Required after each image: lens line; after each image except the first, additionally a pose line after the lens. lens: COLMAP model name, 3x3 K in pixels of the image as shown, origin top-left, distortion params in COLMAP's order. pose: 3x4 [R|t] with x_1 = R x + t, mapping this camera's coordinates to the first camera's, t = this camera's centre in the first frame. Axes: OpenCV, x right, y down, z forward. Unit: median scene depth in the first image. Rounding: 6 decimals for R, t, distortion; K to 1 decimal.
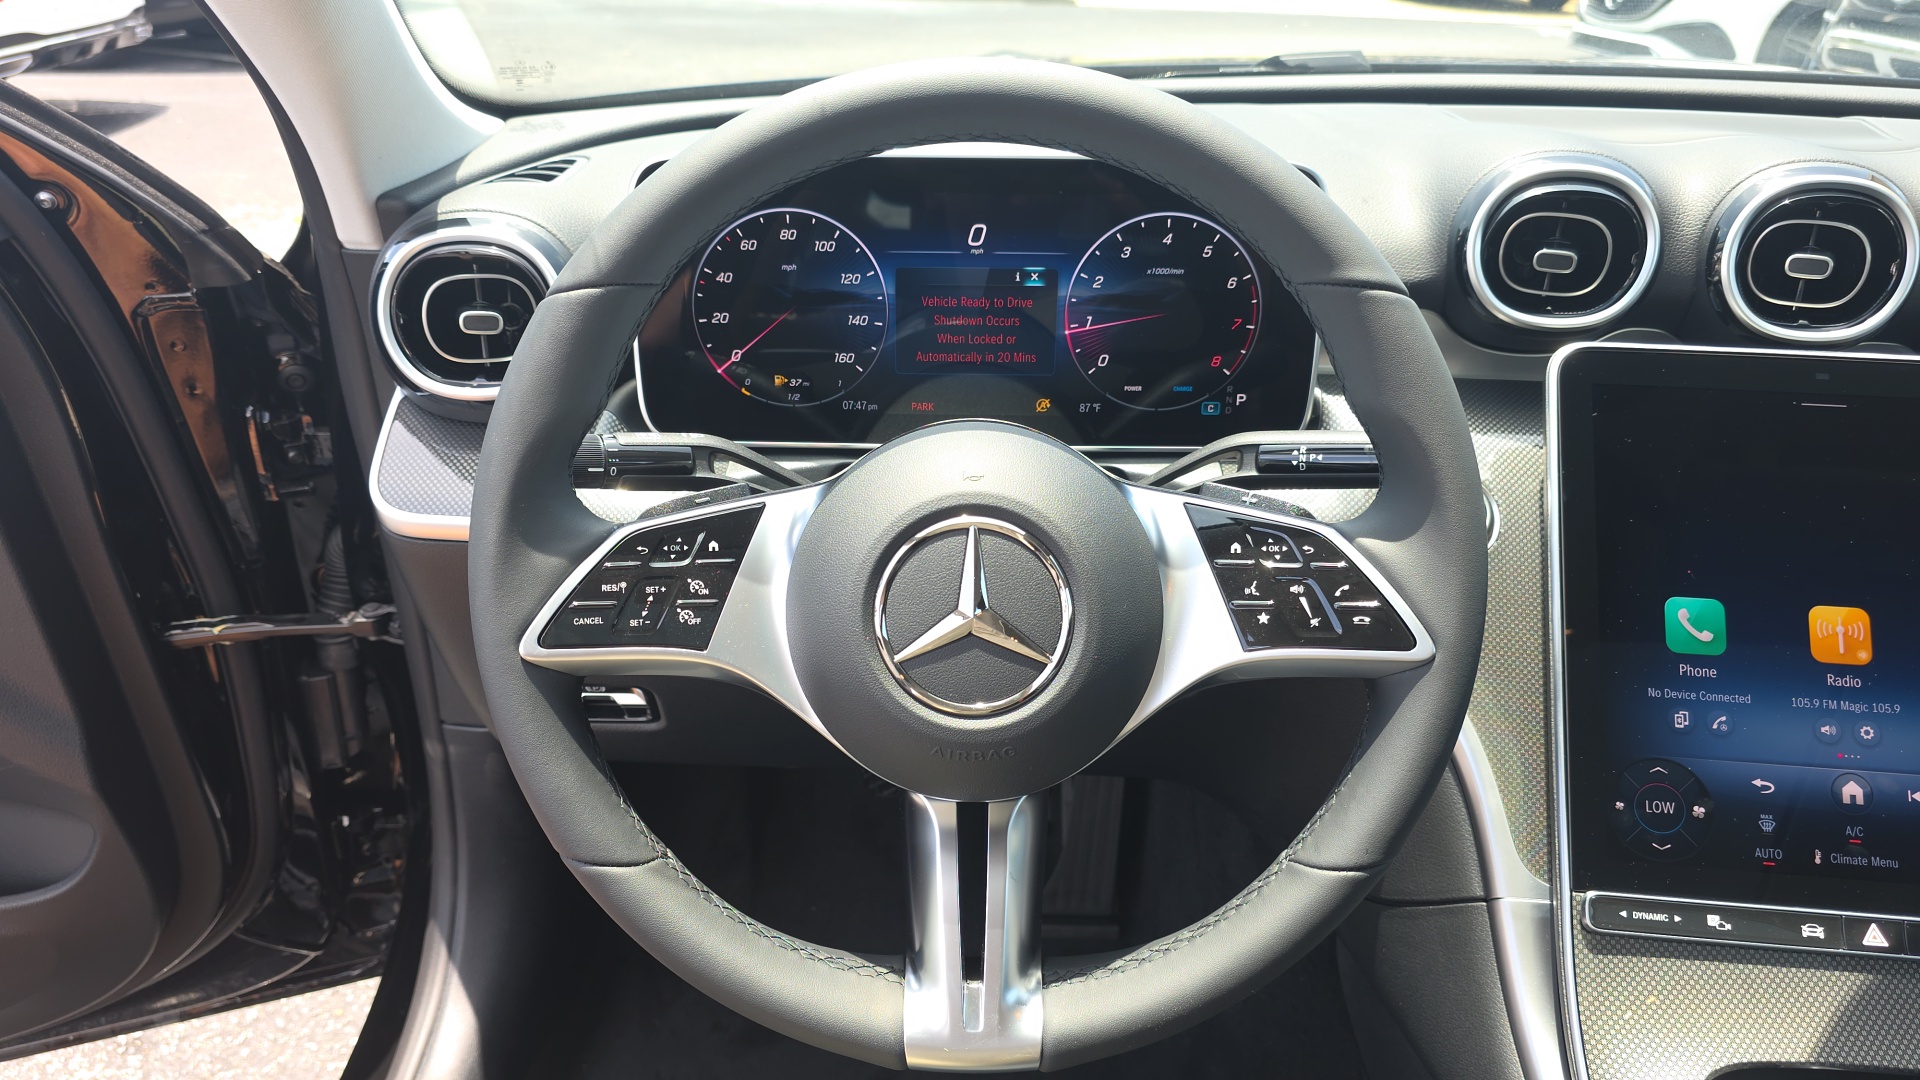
lens RADIAL K [[1311.8, 0, 960.0], [0, 1311.8, 540.0], [0, 0, 1]] dist [0.081202, -0.090242]
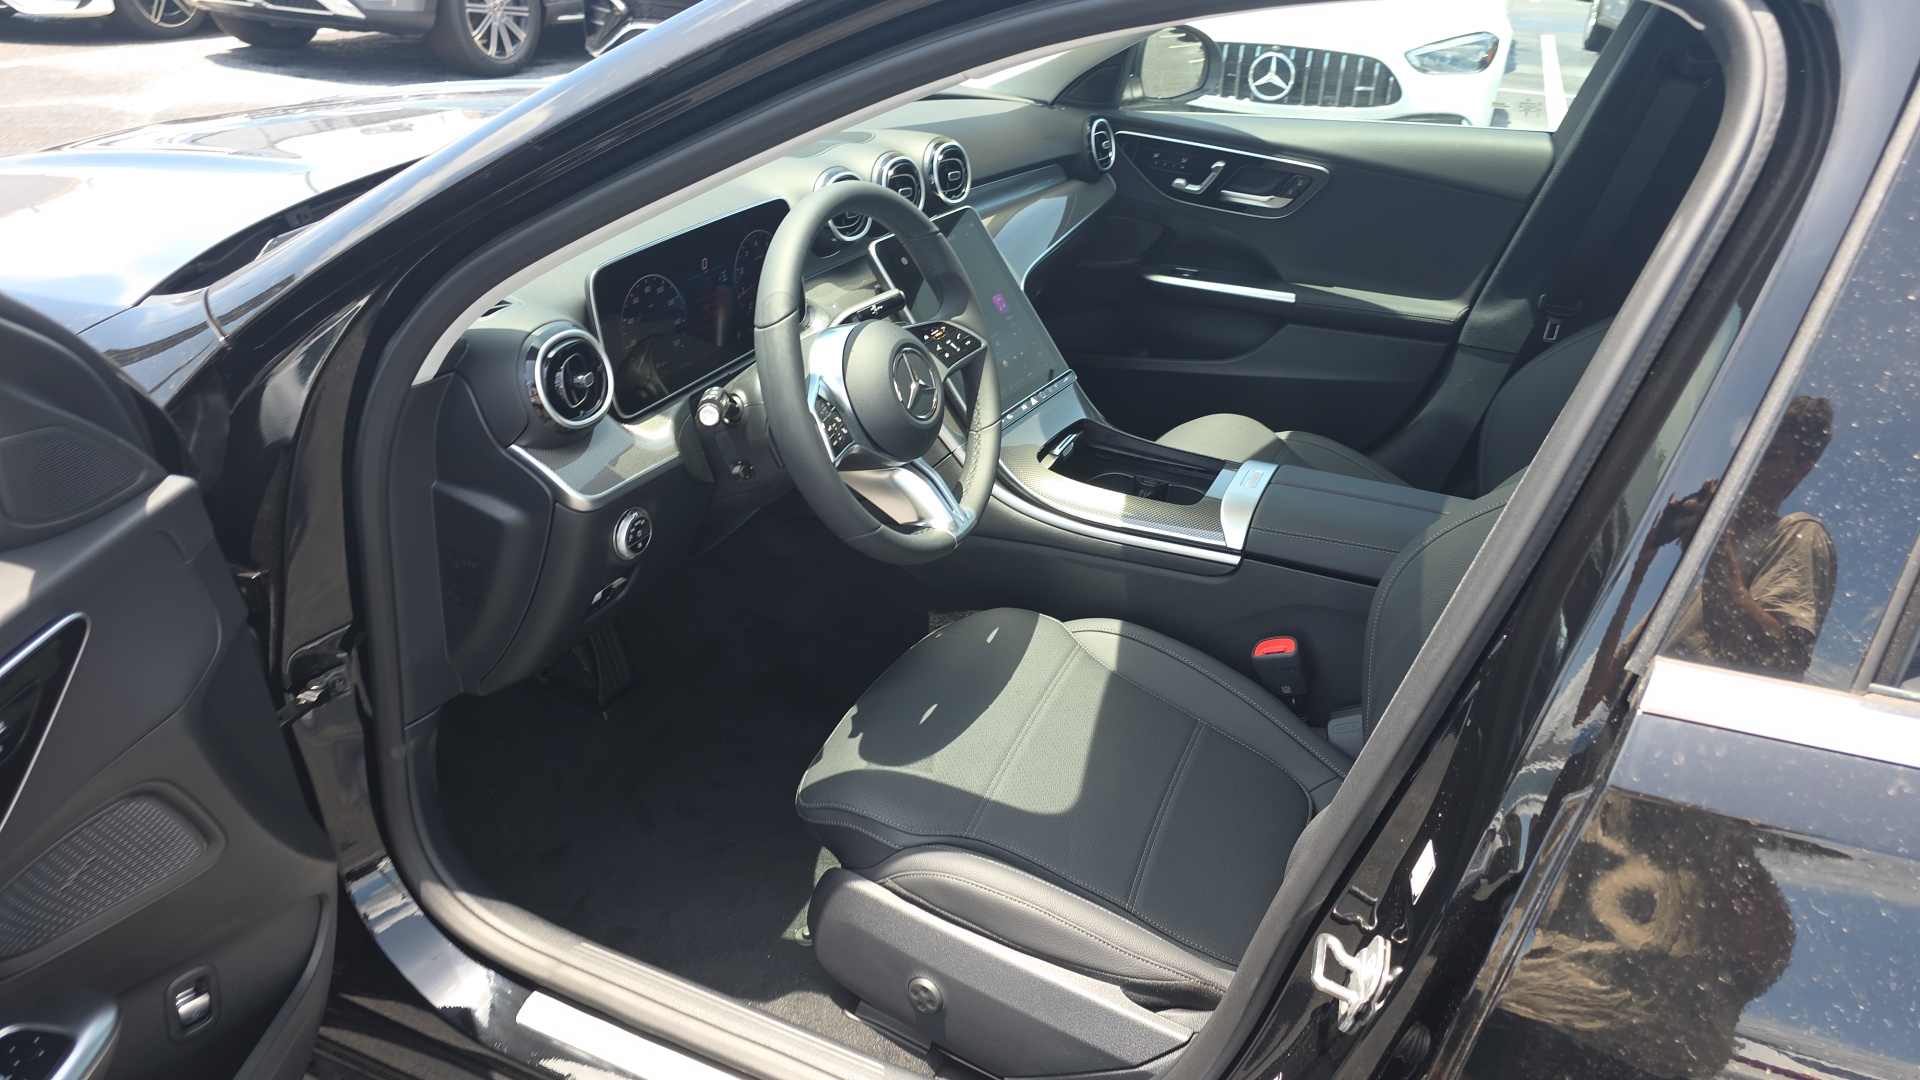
lens RADIAL K [[1286.8, 0, 982.2], [0, 1286.8, 538.0], [0, 0, 1]] dist [0.075888, -0.083211]
pose [[0.407452, -0.432872, 0.804117, -1.770682], [0.373903, 0.882412, 0.285561, -0.295673], [-0.833174, 0.184310, 0.521393, -0.359233]]
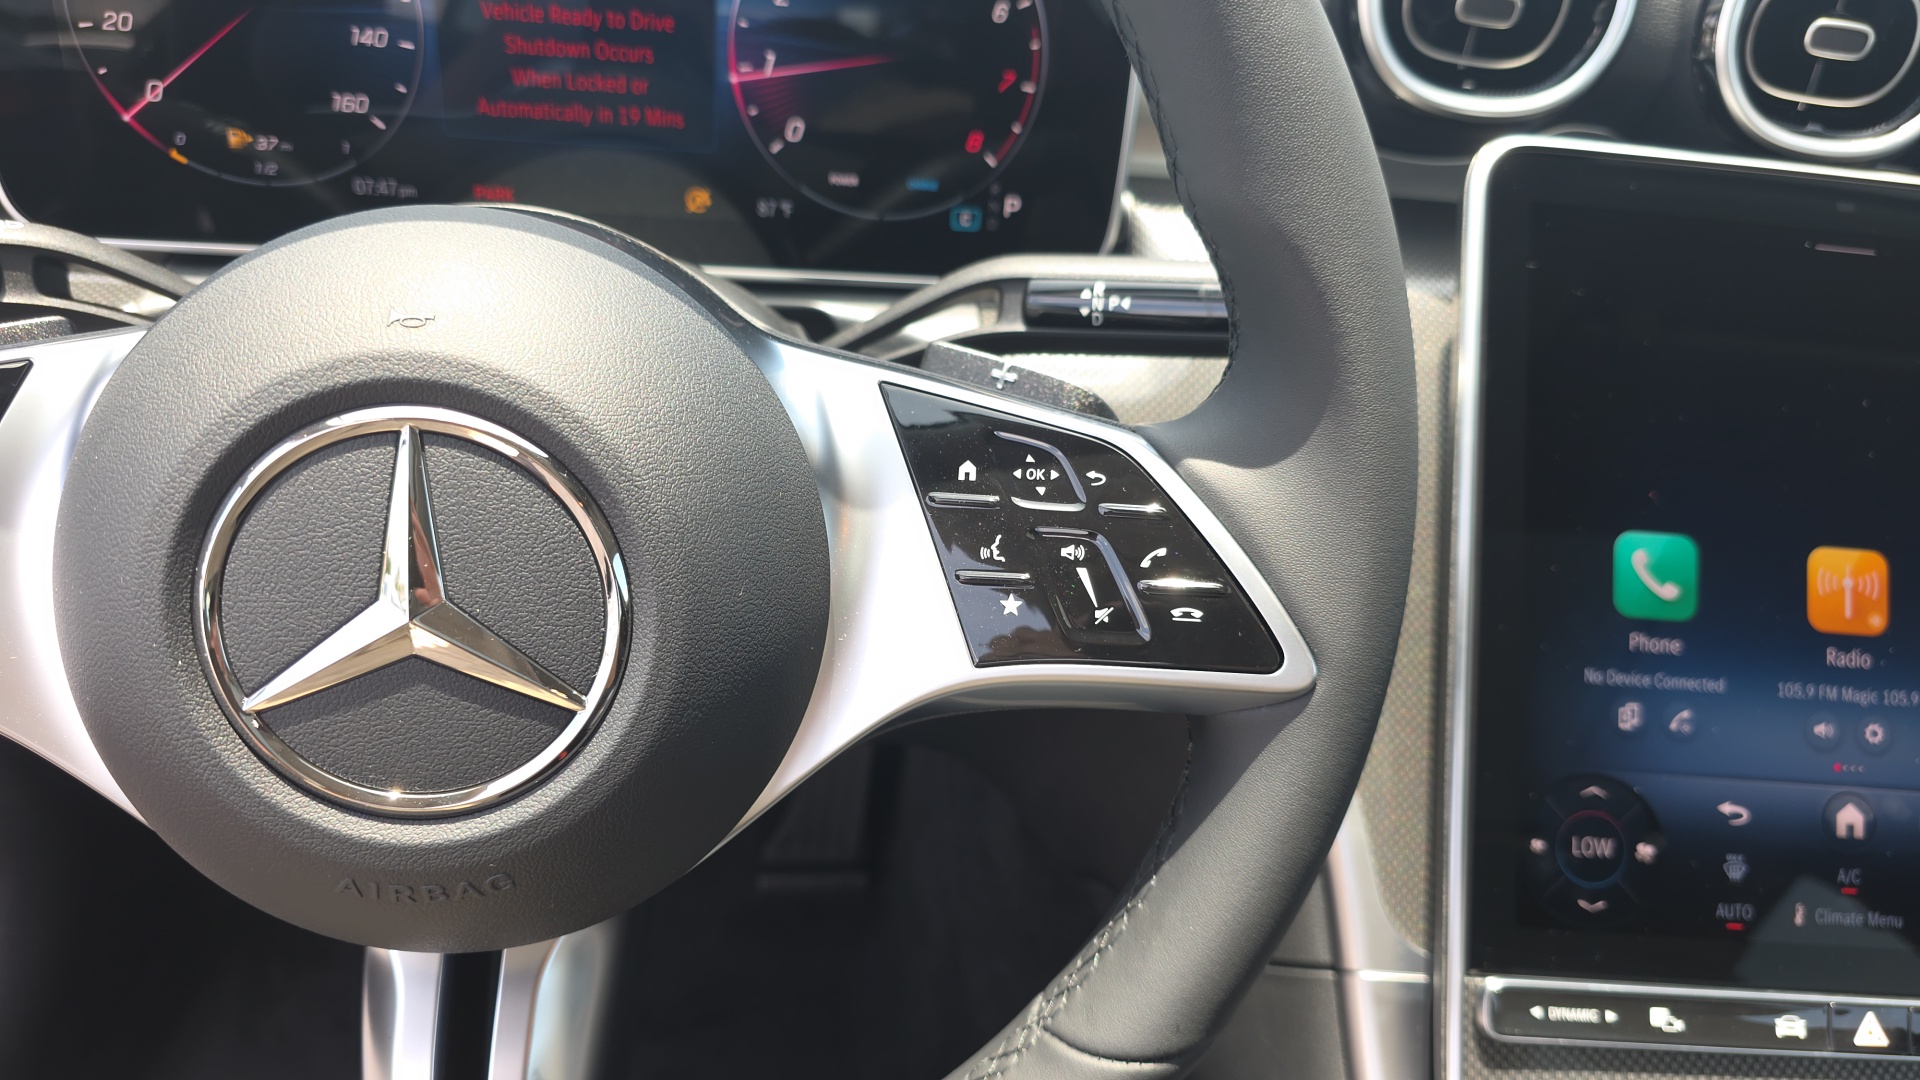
lens RADIAL K [[1329.1, 0, 960.0], [0, 1329.1, 540.0], [0, 0, 1]] dist [0.051641, -0.080282]
pose [[0.989638, 0.007076, 0.143412, 0.110103], [-0.024293, 0.992638, 0.118660, -0.025513], [-0.141517, -0.120914, 0.982524, 0.395957]]
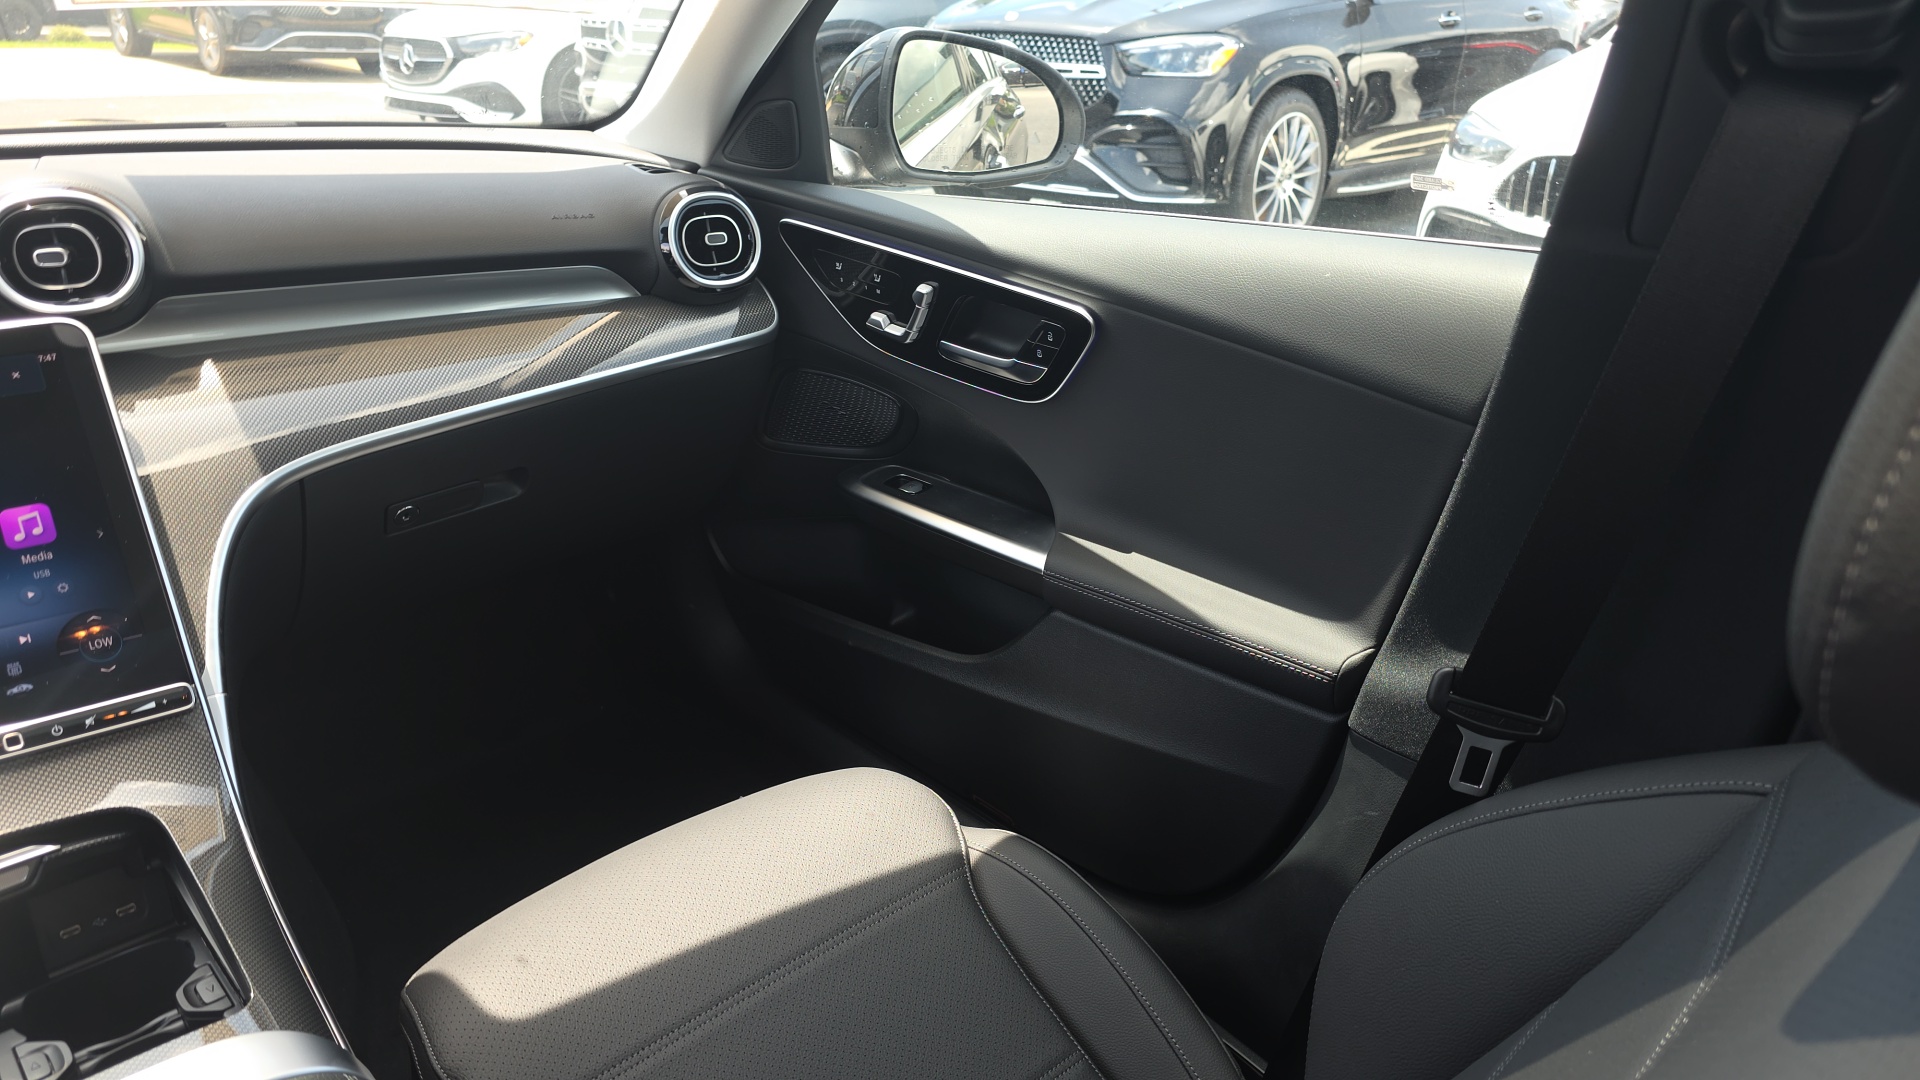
lens RADIAL K [[1296.0, 0, 960.0], [0, 1296.0, 540.0], [0, 0, 1]] dist [0.063665, -0.084936]
pose [[0.726691, -0.276703, 0.628773, 0.615450], [0.301717, 0.950844, 0.069733, 0.286327], [-0.617160, 0.139038, 0.774456, -0.626934]]
